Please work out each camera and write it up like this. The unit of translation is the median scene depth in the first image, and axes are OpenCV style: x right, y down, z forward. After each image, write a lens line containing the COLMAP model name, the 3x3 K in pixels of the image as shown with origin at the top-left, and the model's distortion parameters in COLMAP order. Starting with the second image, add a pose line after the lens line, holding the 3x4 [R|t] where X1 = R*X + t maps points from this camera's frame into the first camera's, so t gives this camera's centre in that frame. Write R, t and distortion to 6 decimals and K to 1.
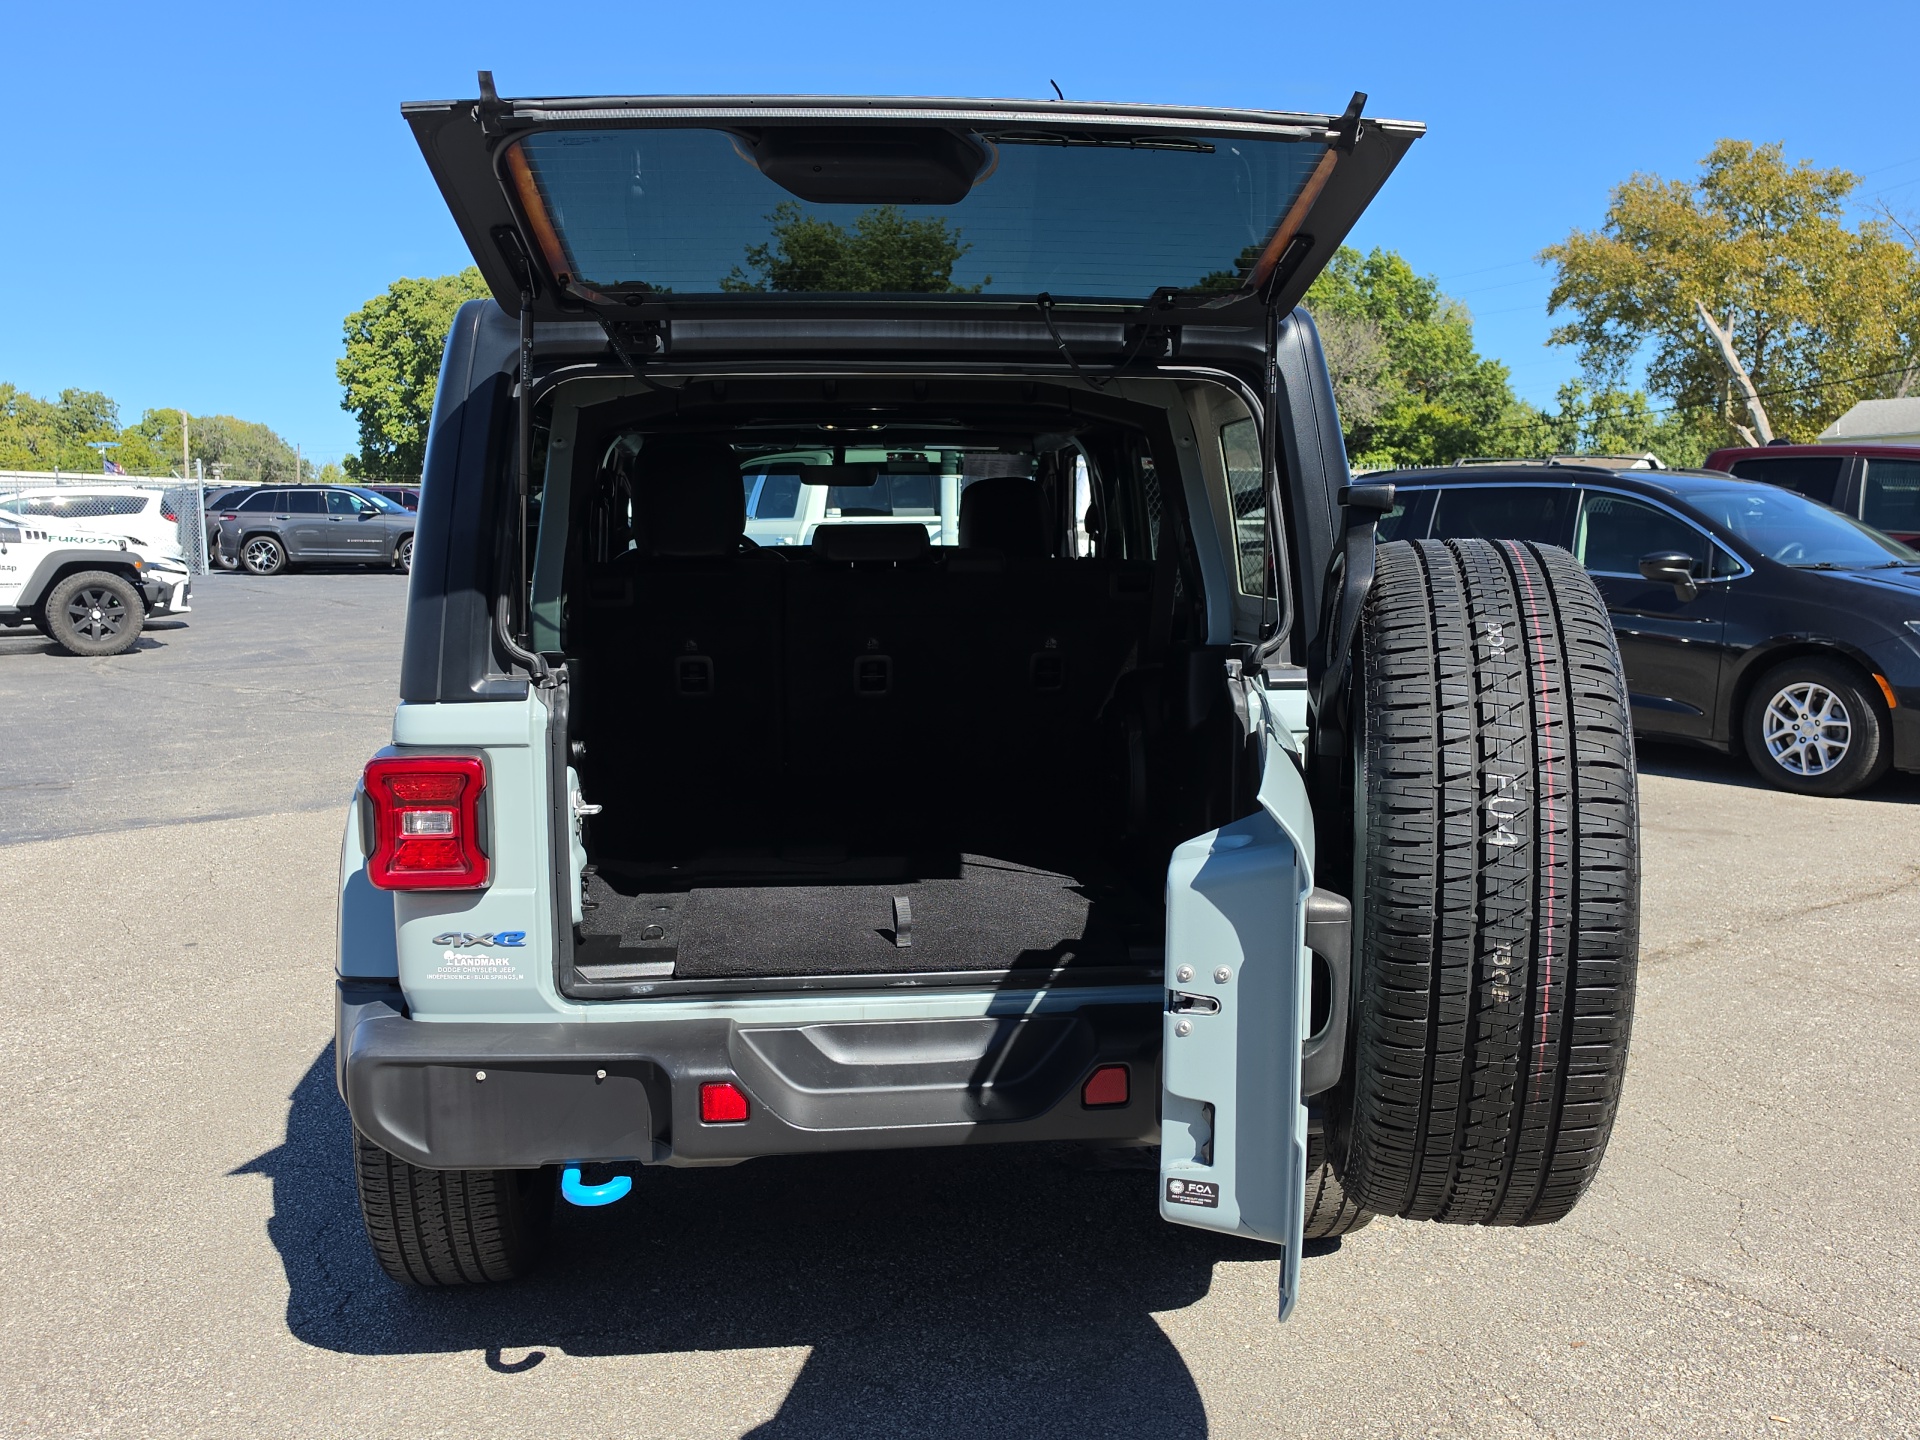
lens RADIAL K [[1649.8, 0, 948.9], [0, 1649.8, 727.8], [0, 0, 1]] dist [-0.020534, 0.007693]
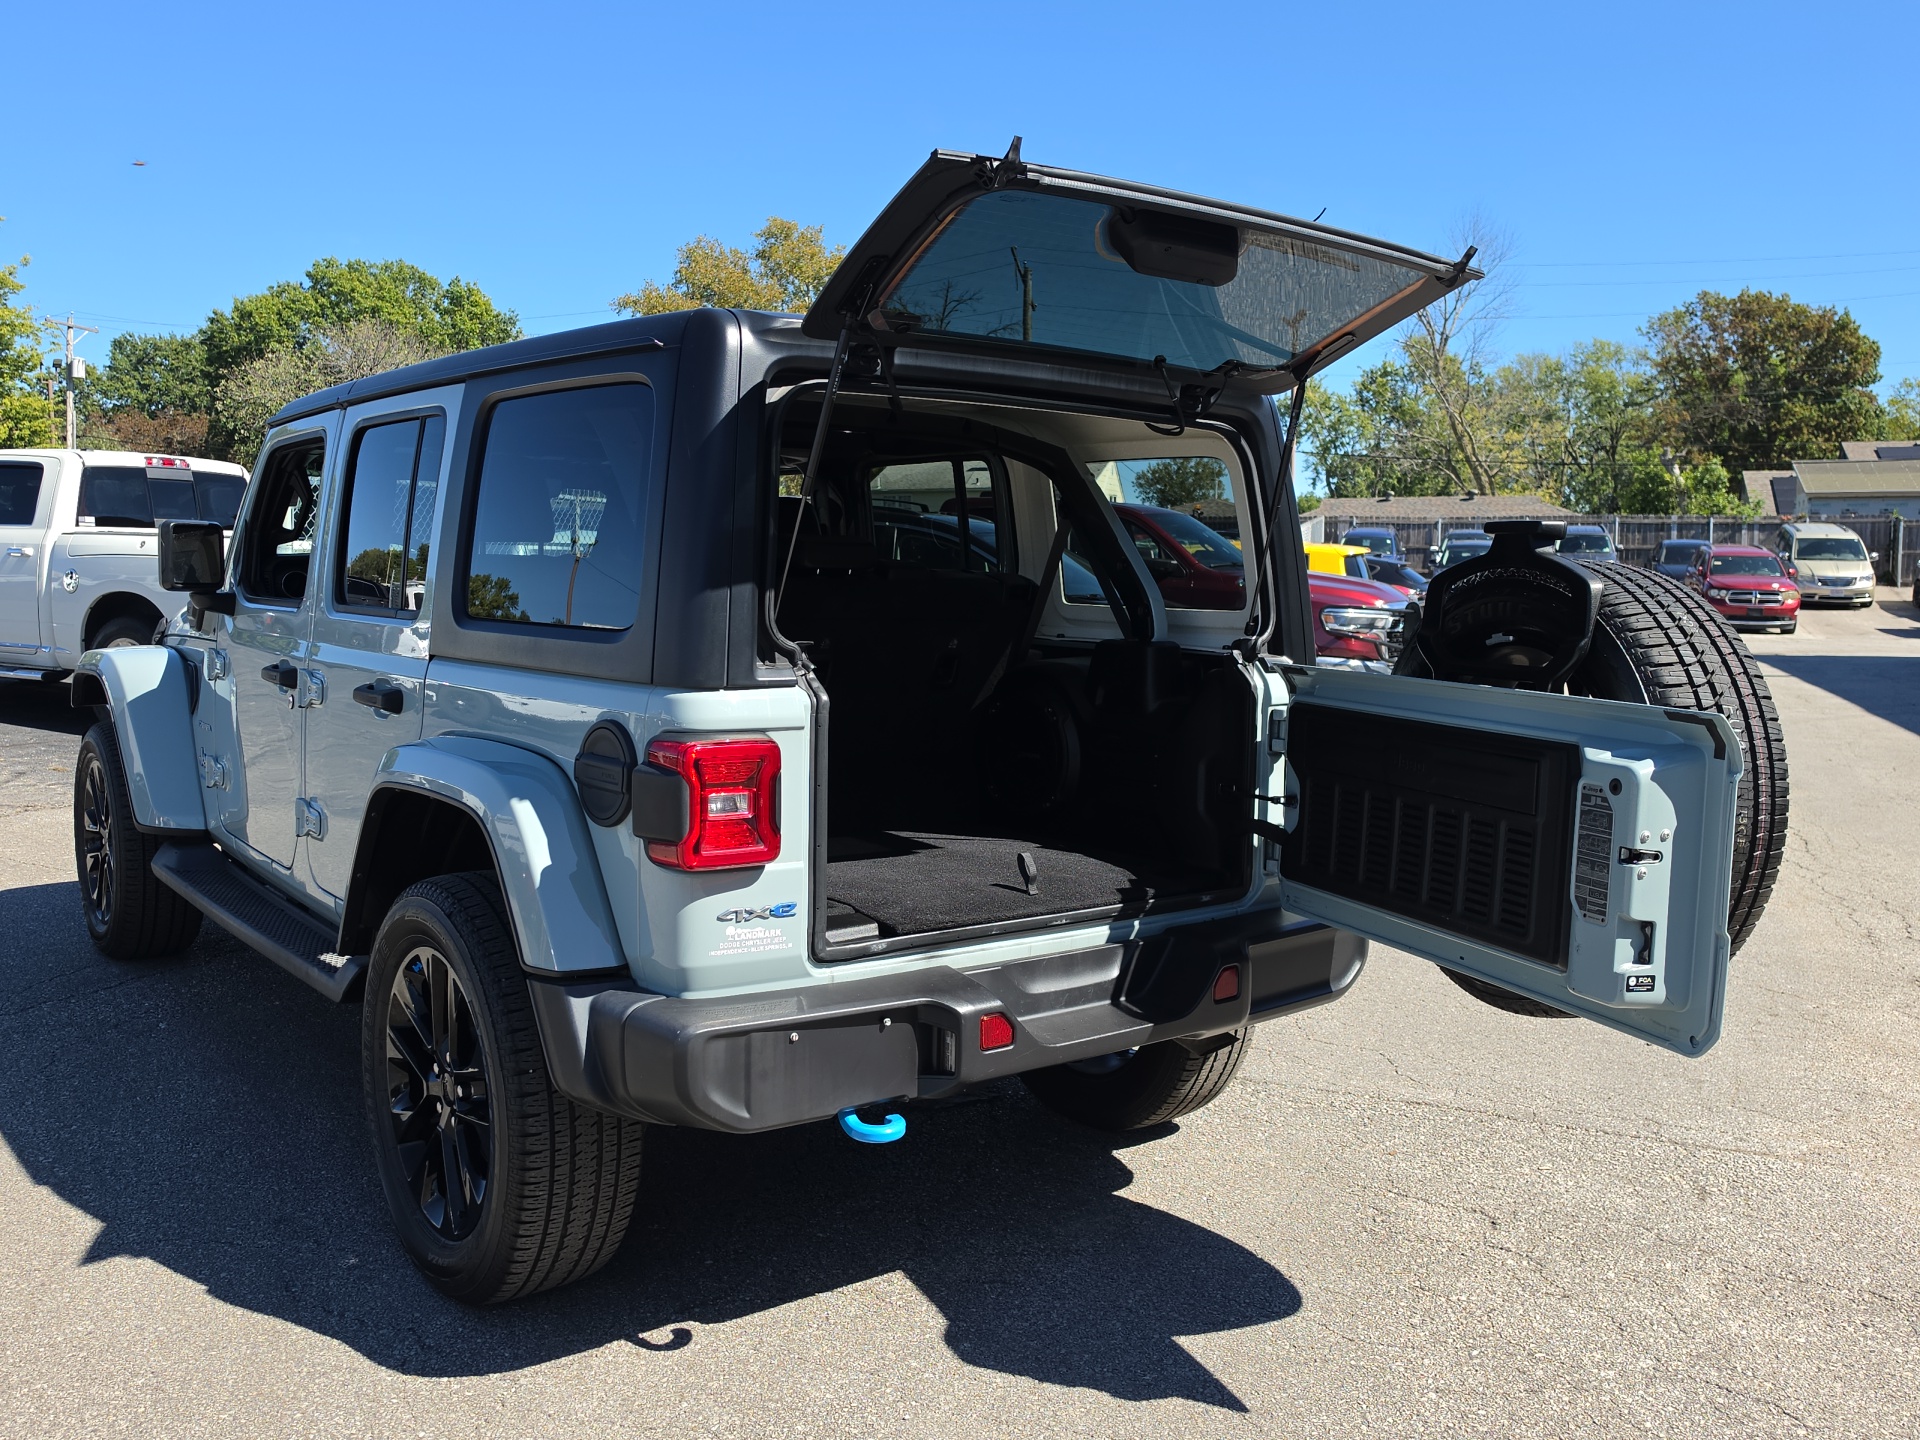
lens RADIAL K [[1649.8, 0, 956.5], [0, 1649.8, 724.0], [0, 0, 1]] dist [-0.020534, 0.007693]
pose [[0.841361, -0.025155, 0.539888, -0.508865], [0.036521, 0.999279, -0.010355, 0.015559], [-0.539239, 0.028430, 0.841673, 0.025248]]
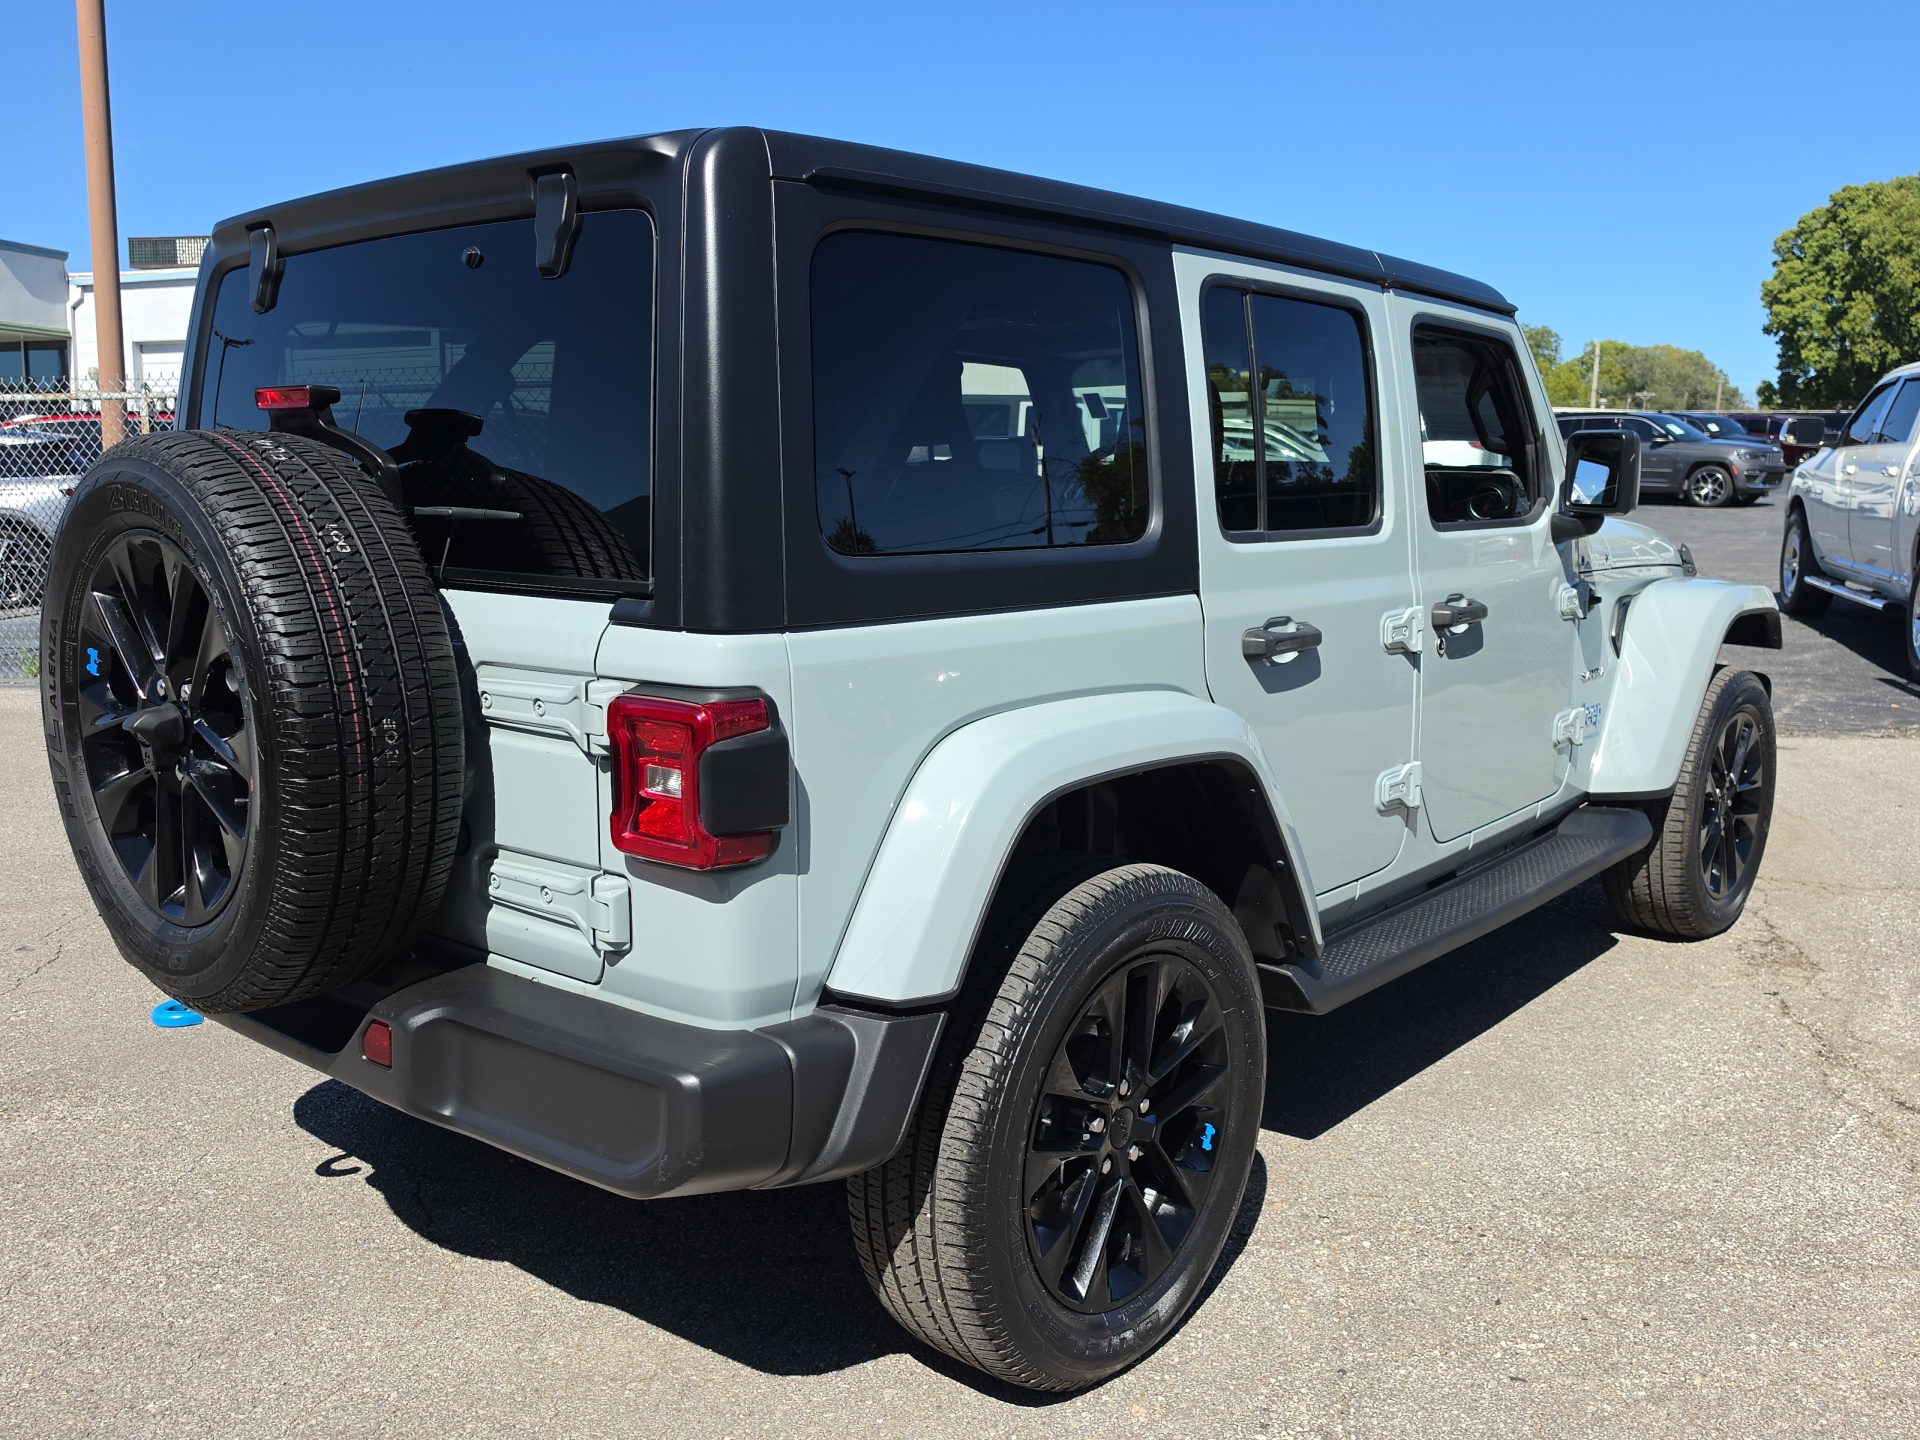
lens RADIAL K [[1649.8, 0, 955.4], [0, 1649.8, 723.5], [0, 0, 1]] dist [-0.020534, 0.007693]
pose [[0.679221, 0.120434, -0.723985, 0.631385], [-0.092348, 0.992629, 0.078485, -0.037625], [0.728101, 0.013550, 0.685336, 0.409637]]
